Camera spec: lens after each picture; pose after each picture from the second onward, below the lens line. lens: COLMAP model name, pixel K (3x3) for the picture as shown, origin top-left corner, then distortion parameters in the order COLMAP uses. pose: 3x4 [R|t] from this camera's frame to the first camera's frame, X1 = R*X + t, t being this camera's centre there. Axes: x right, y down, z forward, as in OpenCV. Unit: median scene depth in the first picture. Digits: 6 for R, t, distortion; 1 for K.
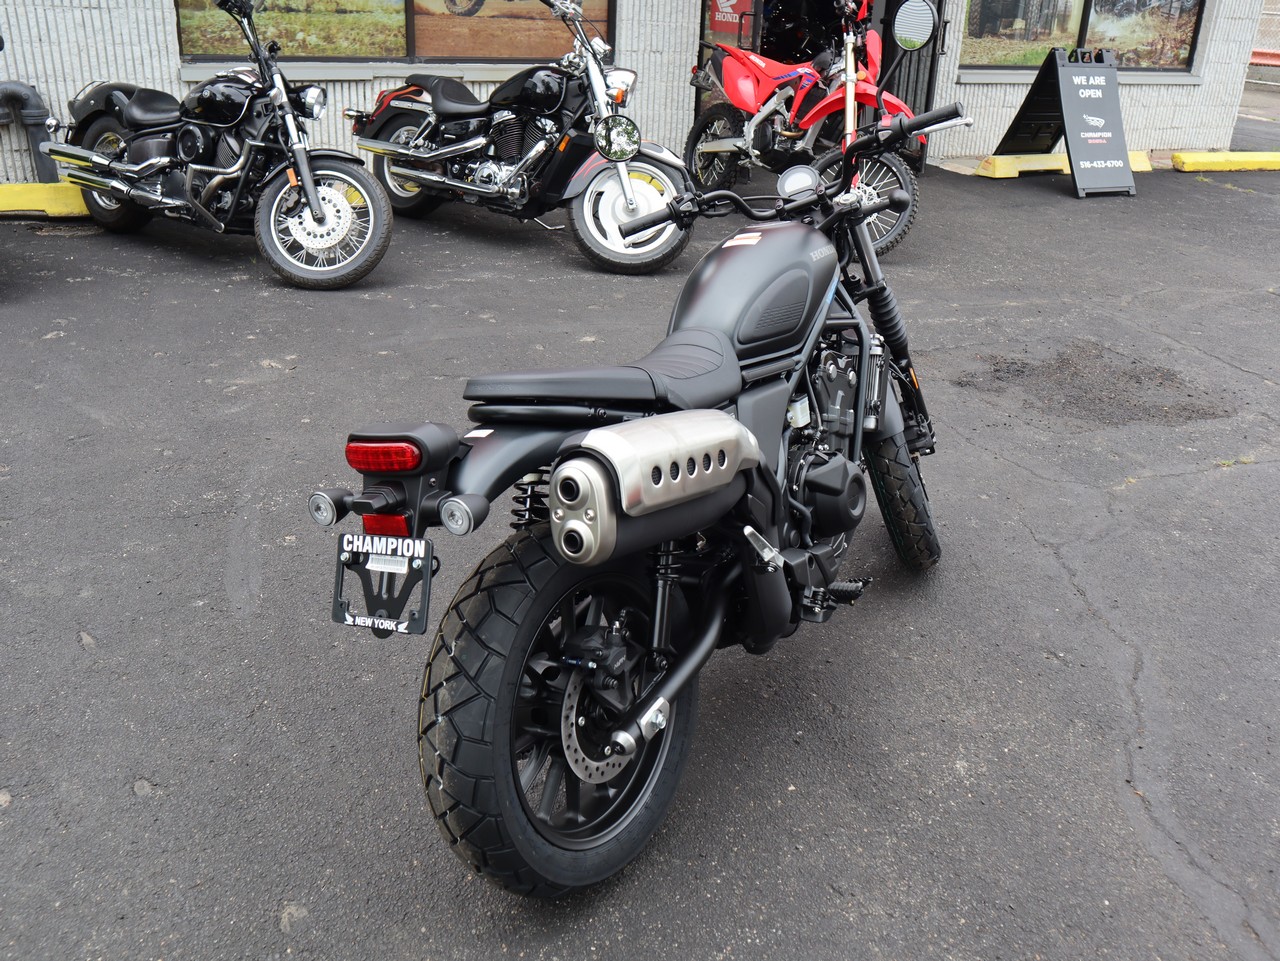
lens RADIAL K [[1112.9, 0, 653.3], [0, 1112.9, 484.8], [0, 0, 1]] dist [-0.081815, 0.060919]
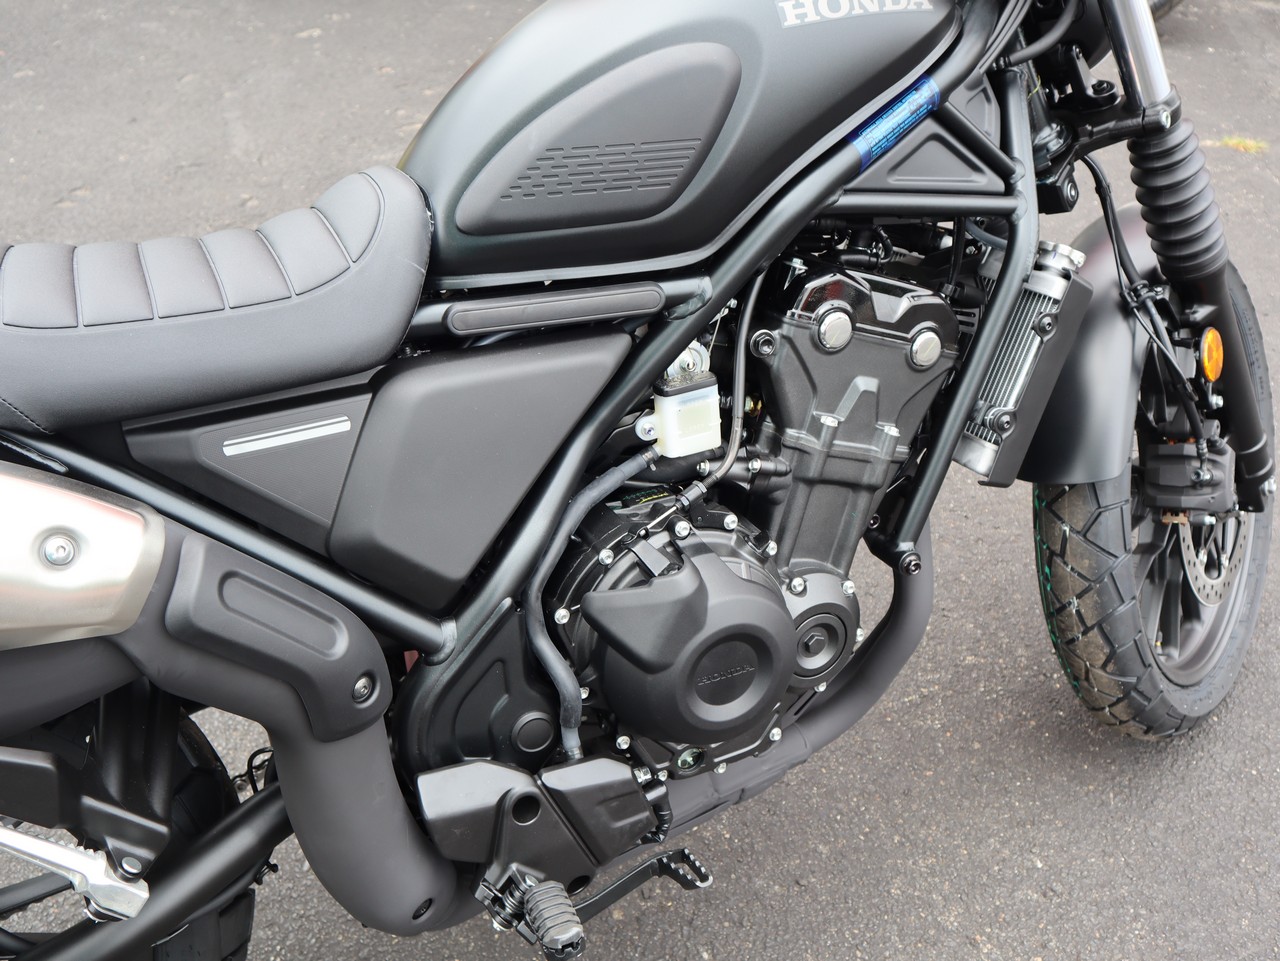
lens RADIAL K [[1112.9, 0, 636.7], [0, 1112.9, 485.2], [0, 0, 1]] dist [-0.081815, 0.060919]
pose [[0.852995, 0.286420, -0.436307, 0.128684], [-0.182960, 0.947014, 0.263989, -0.062756], [0.488800, -0.145355, 0.860201, 0.279218]]
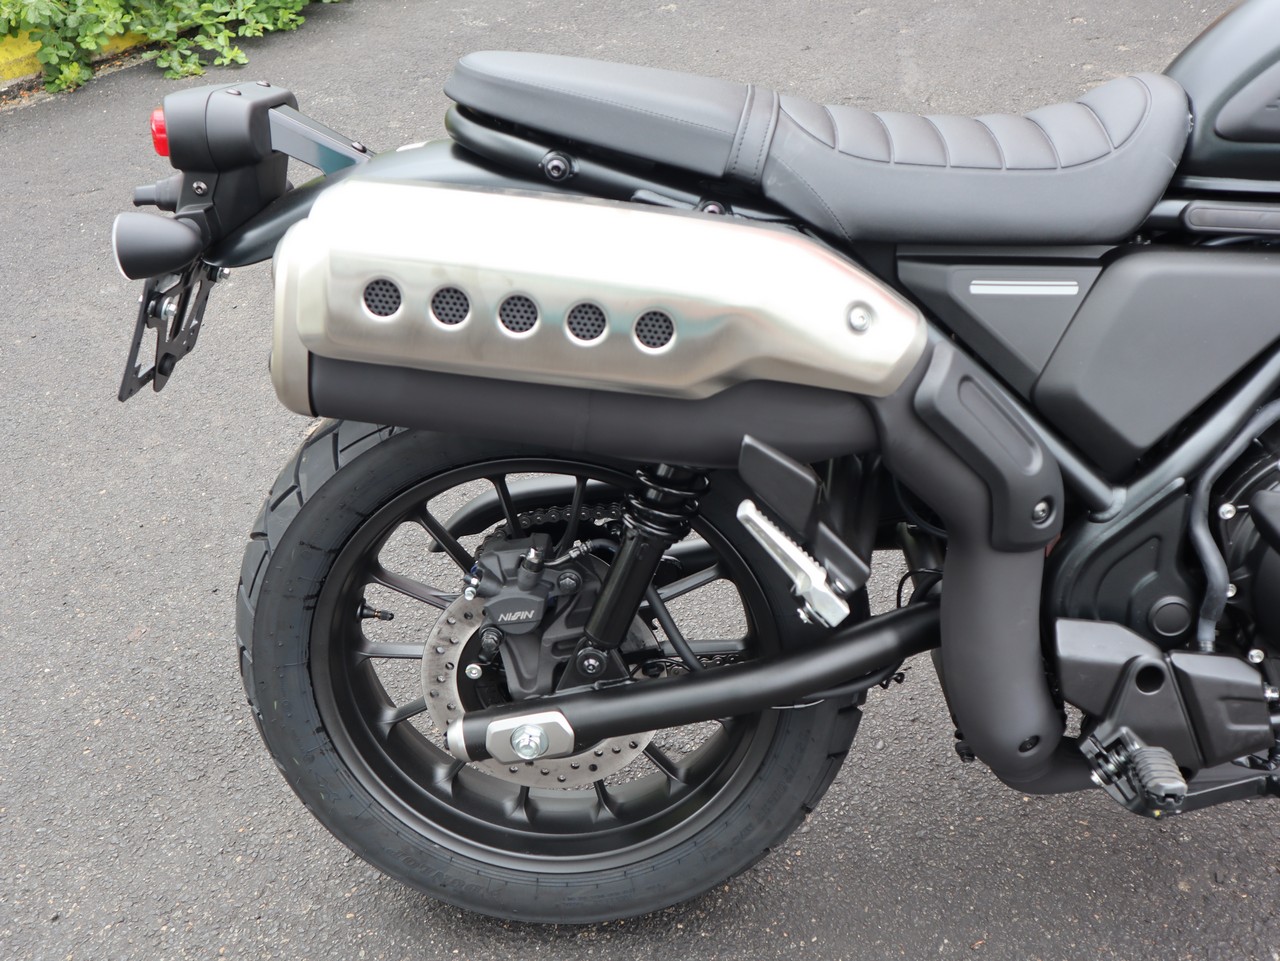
lens RADIAL K [[1308.1, 0, 653.4], [0, 1308.1, 477.6], [0, 0, 1]] dist [-0.021713, 0.000000]
pose [[0.508680, 0.425605, -0.748402, 0.157068], [-0.264107, 0.904497, 0.334863, -0.047802], [0.819446, 0.027320, 0.572504, 0.223056]]
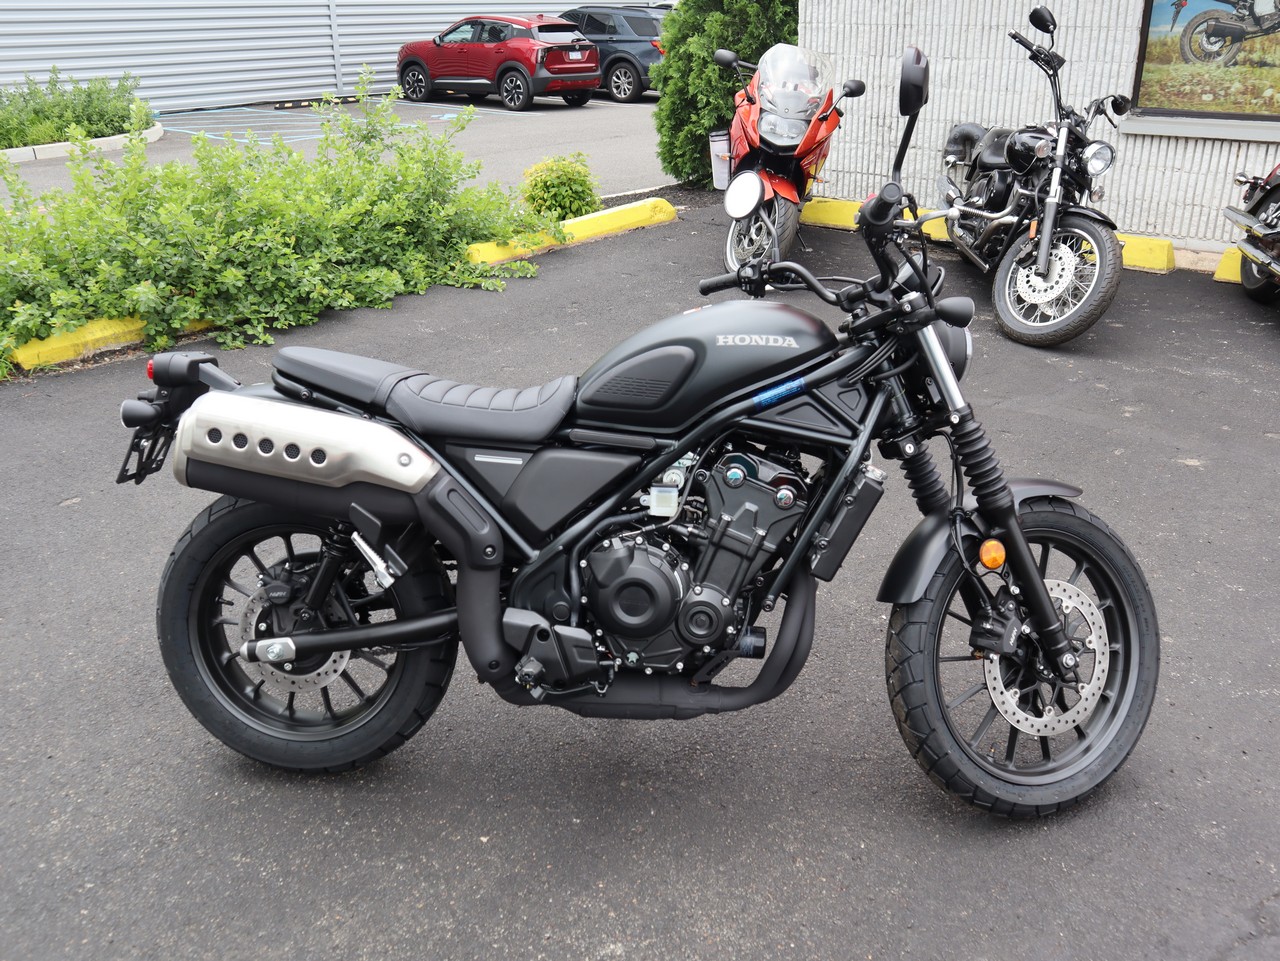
lens RADIAL K [[1100.3, 0, 640.9], [0, 1100.3, 483.7], [0, 0, 1]] dist [-0.076329, 0.052444]
pose [[0.481353, 0.304345, -0.821993, 0.374140], [-0.335690, 0.930294, 0.147867, -0.089333], [0.809699, 0.204759, 0.549966, 0.209646]]
